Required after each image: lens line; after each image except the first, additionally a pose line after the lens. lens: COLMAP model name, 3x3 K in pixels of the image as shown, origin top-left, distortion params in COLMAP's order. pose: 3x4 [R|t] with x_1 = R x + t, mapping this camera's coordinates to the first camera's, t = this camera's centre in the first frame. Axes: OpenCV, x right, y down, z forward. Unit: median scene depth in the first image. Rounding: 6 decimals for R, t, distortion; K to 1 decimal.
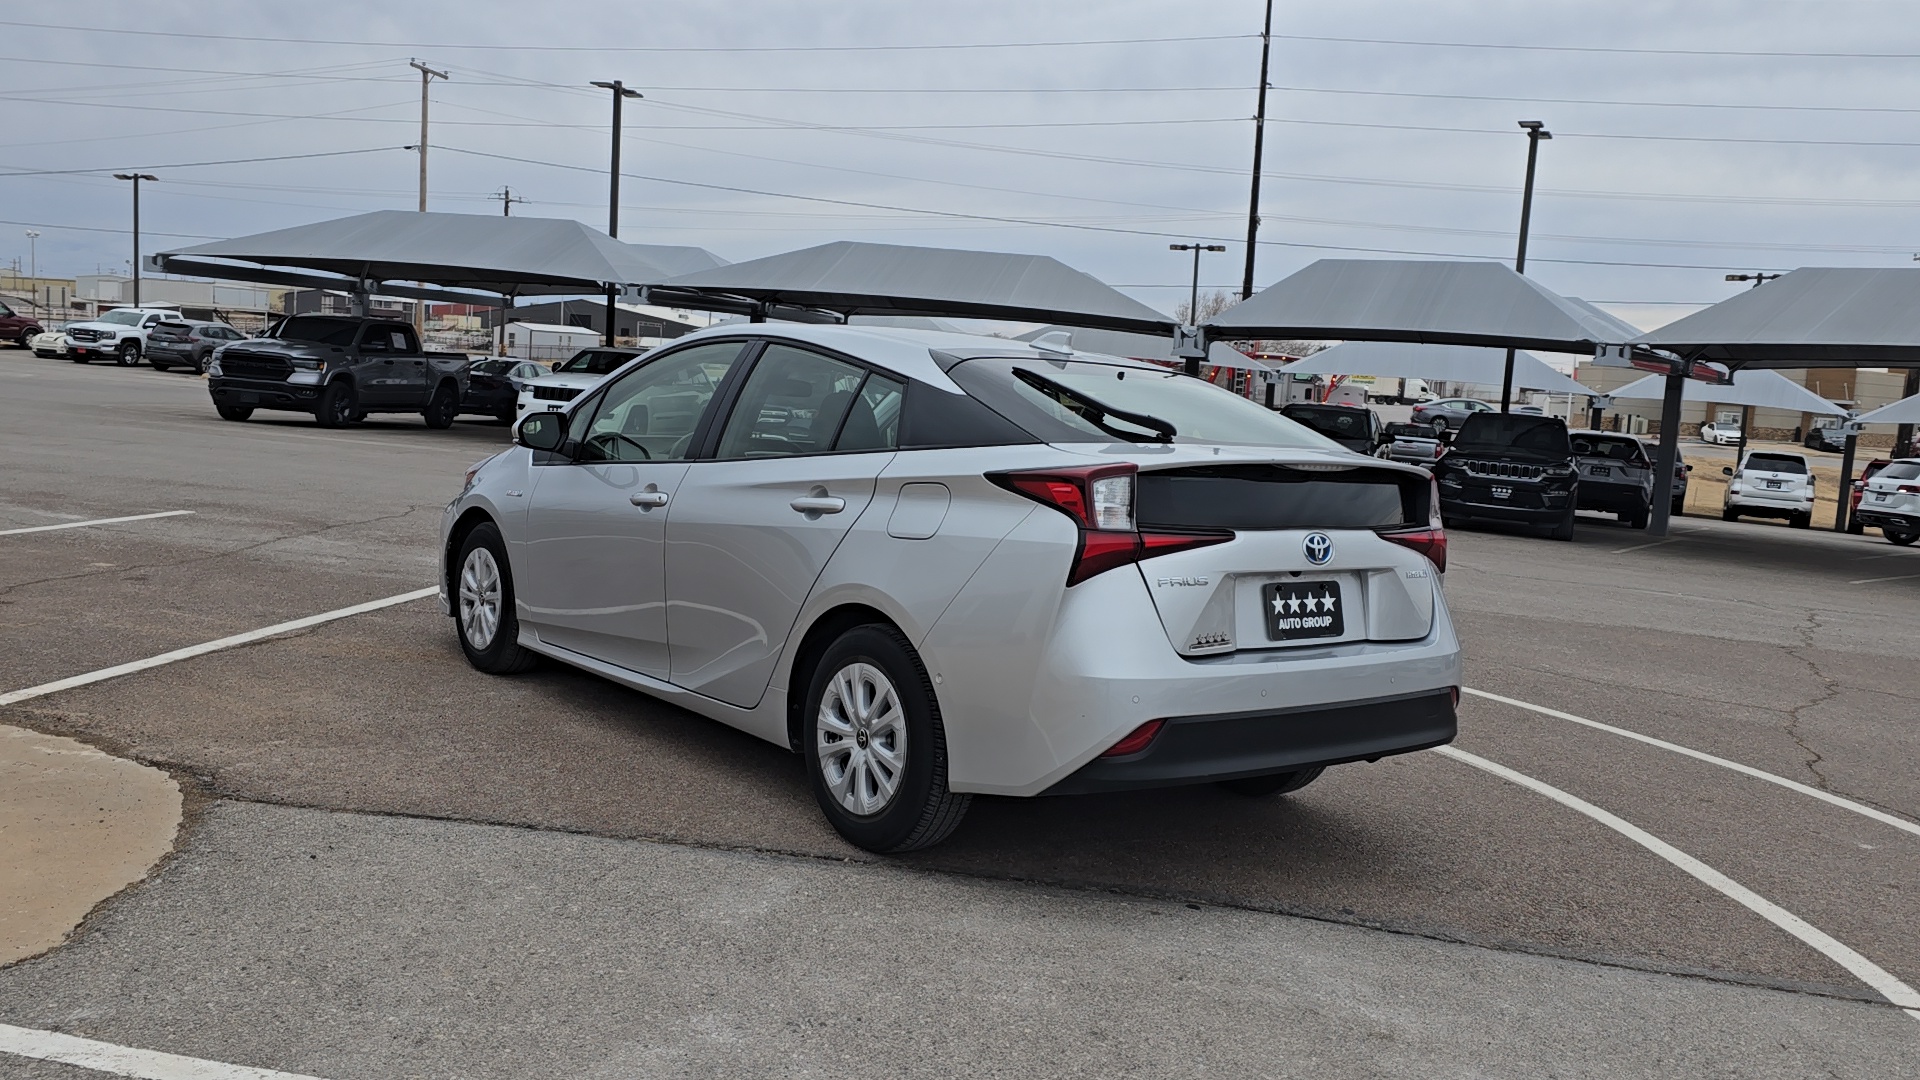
lens RADIAL K [[1593.4, 0, 968.4], [0, 1593.4, 540.1], [0, 0, 1]] dist [0.003178, -0.010065]
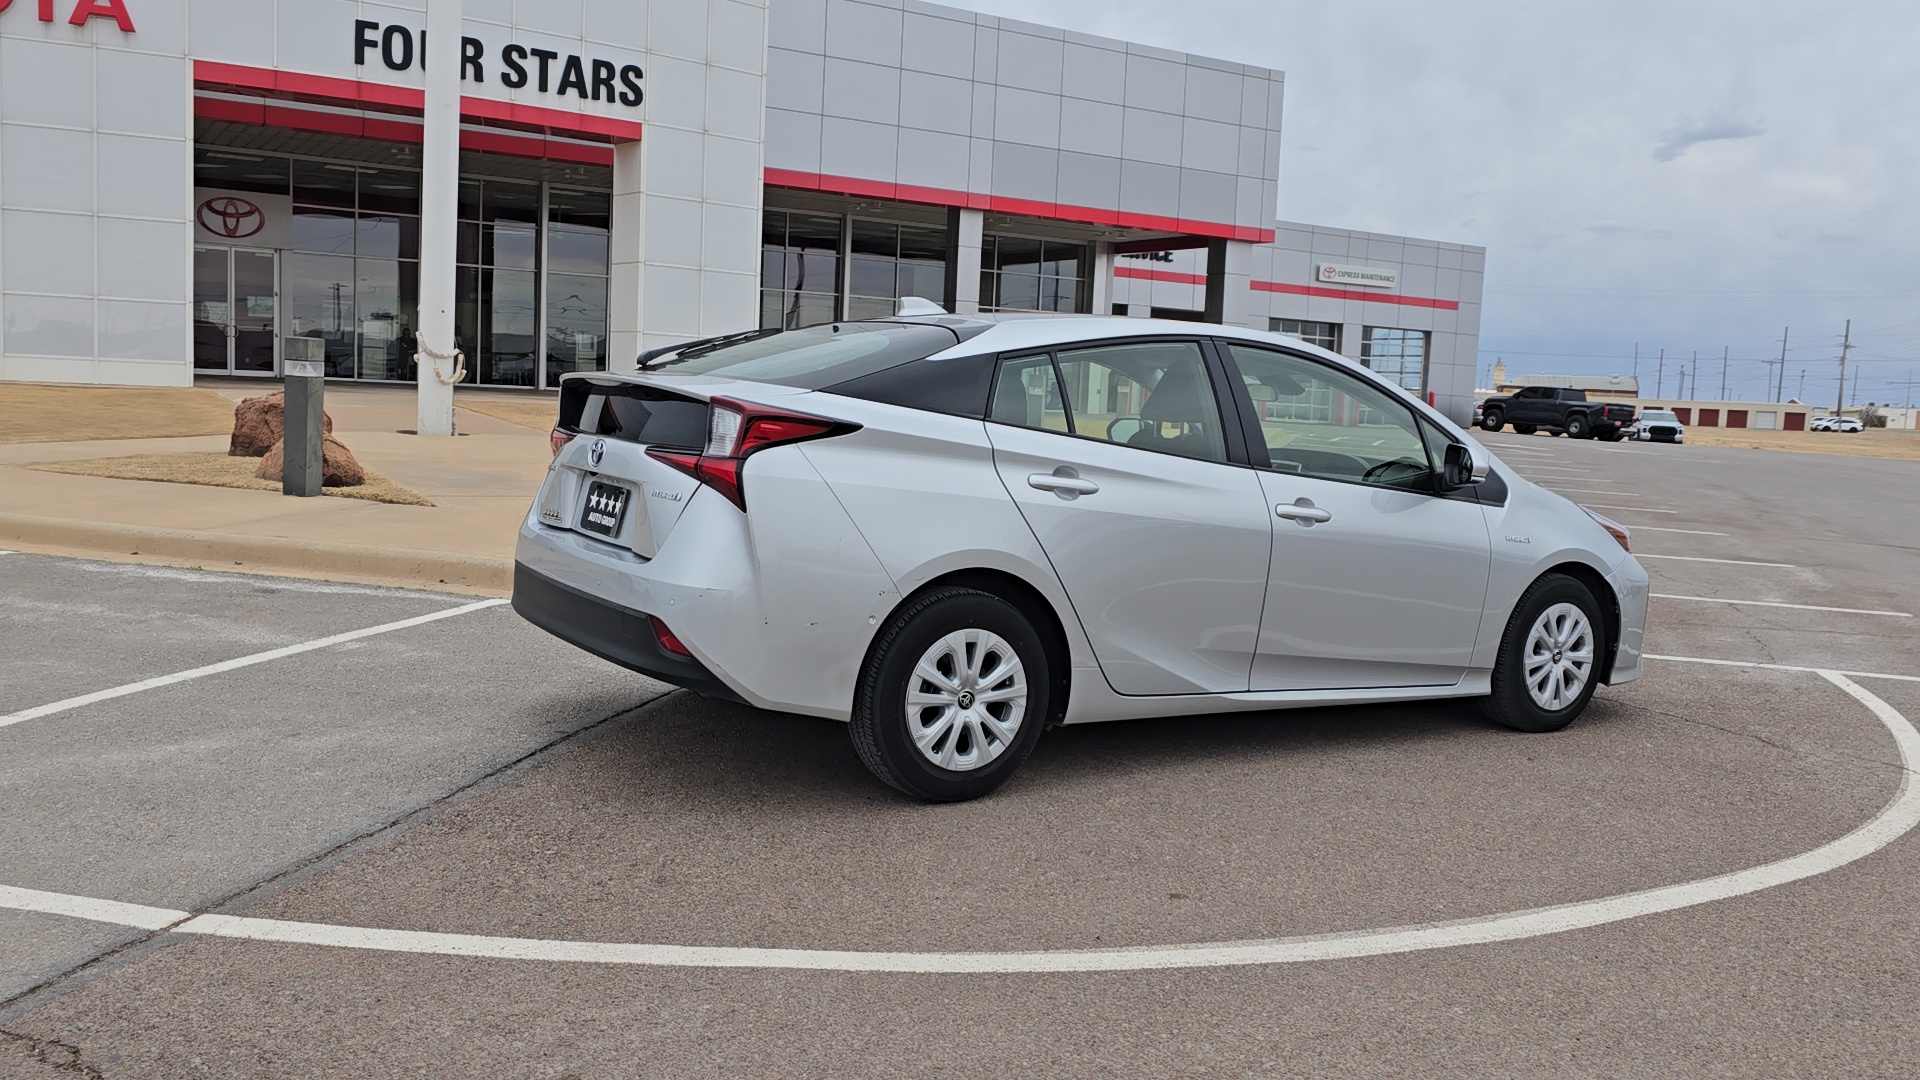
lens RADIAL K [[1593.4, 0, 981.3], [0, 1593.4, 543.2], [0, 0, 1]] dist [0.003178, -0.010065]
pose [[-0.075215, 0.032952, -0.996623, 0.997359], [-0.166740, 0.984967, 0.045151, -0.021348], [0.983128, 0.169573, -0.068590, 1.010589]]
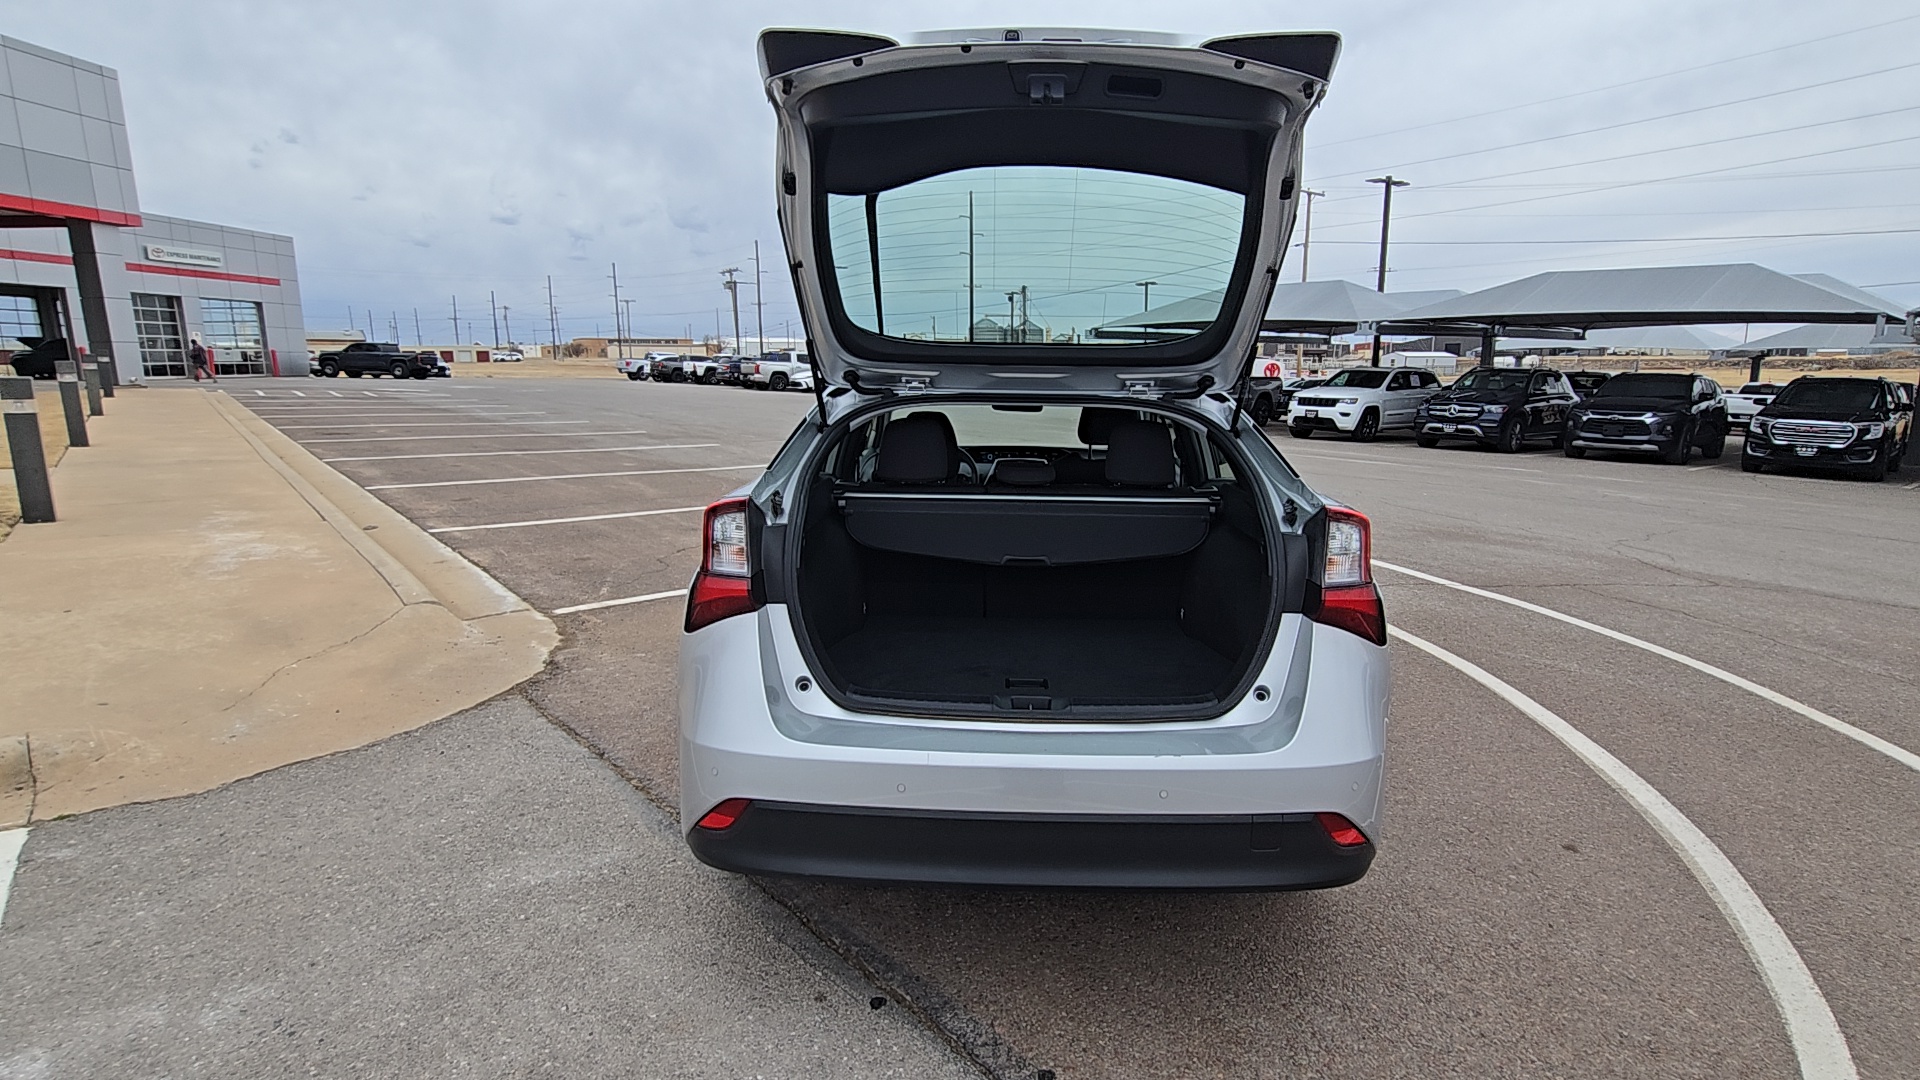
lens RADIAL K [[972.0, 0, 978.8], [0, 972.0, 551.1], [0, 0, 1]] dist [0.007068, -0.001720]
pose [[0.767068, 0.062505, -0.638514, 0.240244], [-0.023219, 0.997296, 0.069732, -0.026474], [0.641145, -0.038663, 0.766445, 0.298593]]
